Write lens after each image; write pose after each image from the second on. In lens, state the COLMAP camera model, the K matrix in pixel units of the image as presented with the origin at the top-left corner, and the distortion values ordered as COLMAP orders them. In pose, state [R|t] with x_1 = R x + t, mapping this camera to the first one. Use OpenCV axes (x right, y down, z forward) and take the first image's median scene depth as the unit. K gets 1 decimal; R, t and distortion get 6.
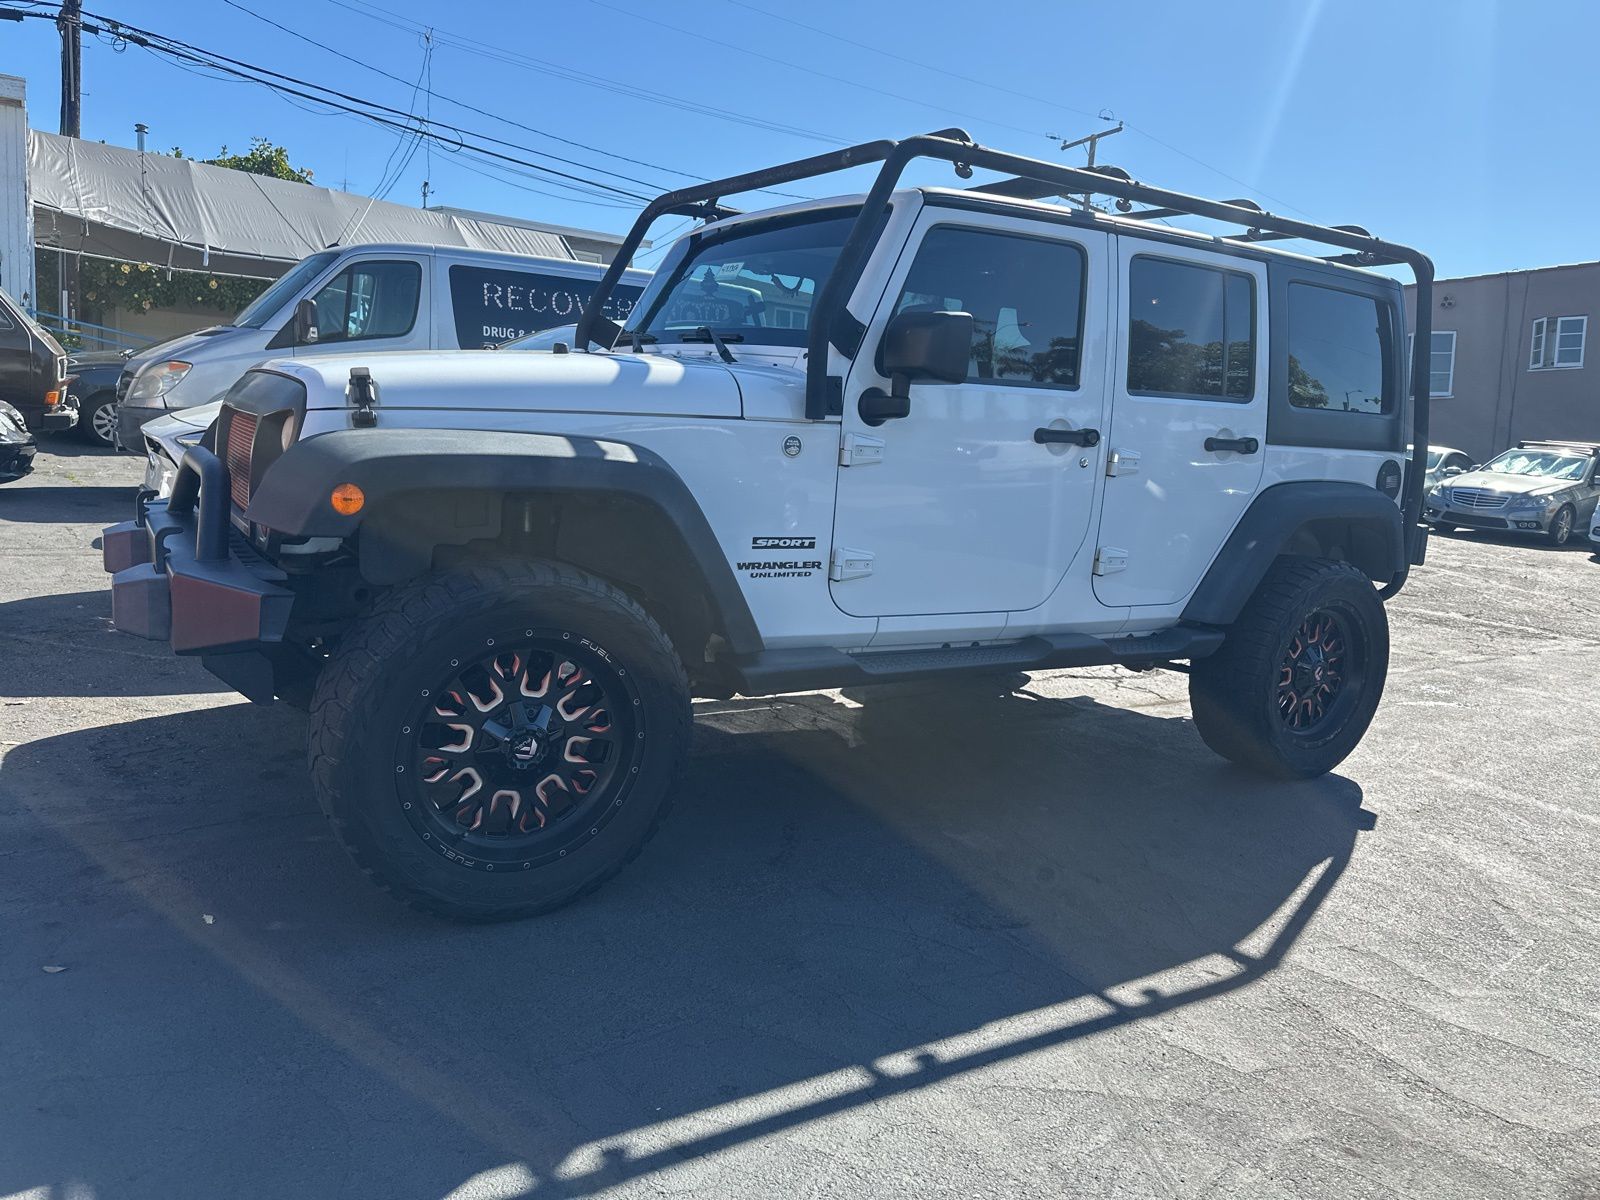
lens RADIAL K [[1136.5, 0, 800.0], [0, 1136.5, 600.0], [0, 0, 1]] dist [0.041875, -0.044515]
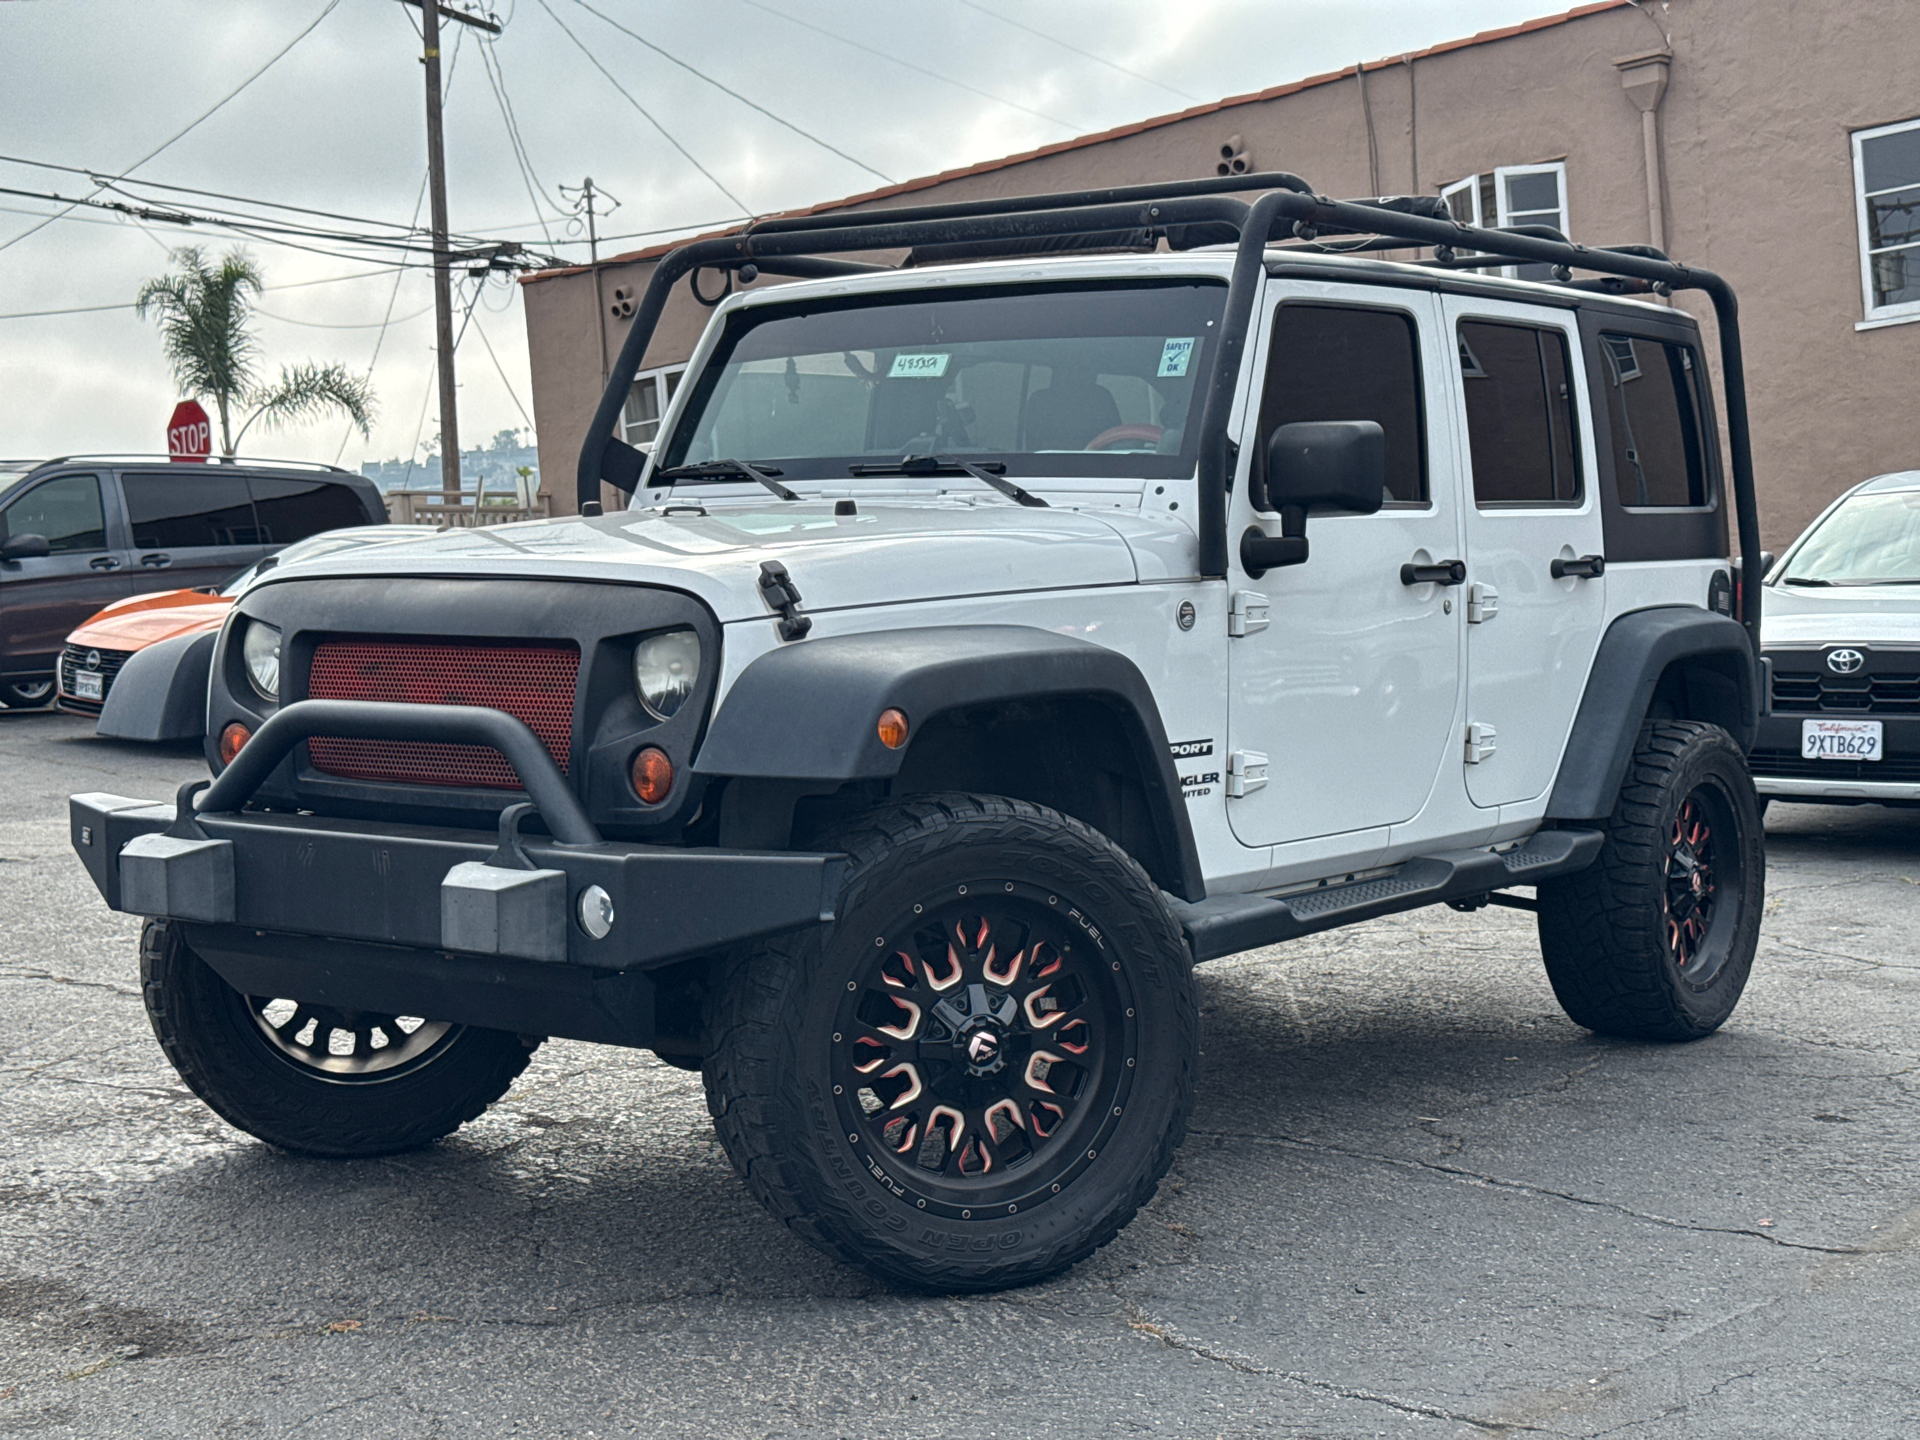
lens RADIAL K [[2827.4, 0, 955.9], [0, 2827.4, 752.2], [0, 0, 1]] dist [-0.301186, 4.427377]
pose [[0.924957, -0.103807, 0.365622, -0.779280], [0.133371, 0.989455, -0.056480, 0.031880], [-0.355904, 0.101005, 0.929048, -0.588372]]
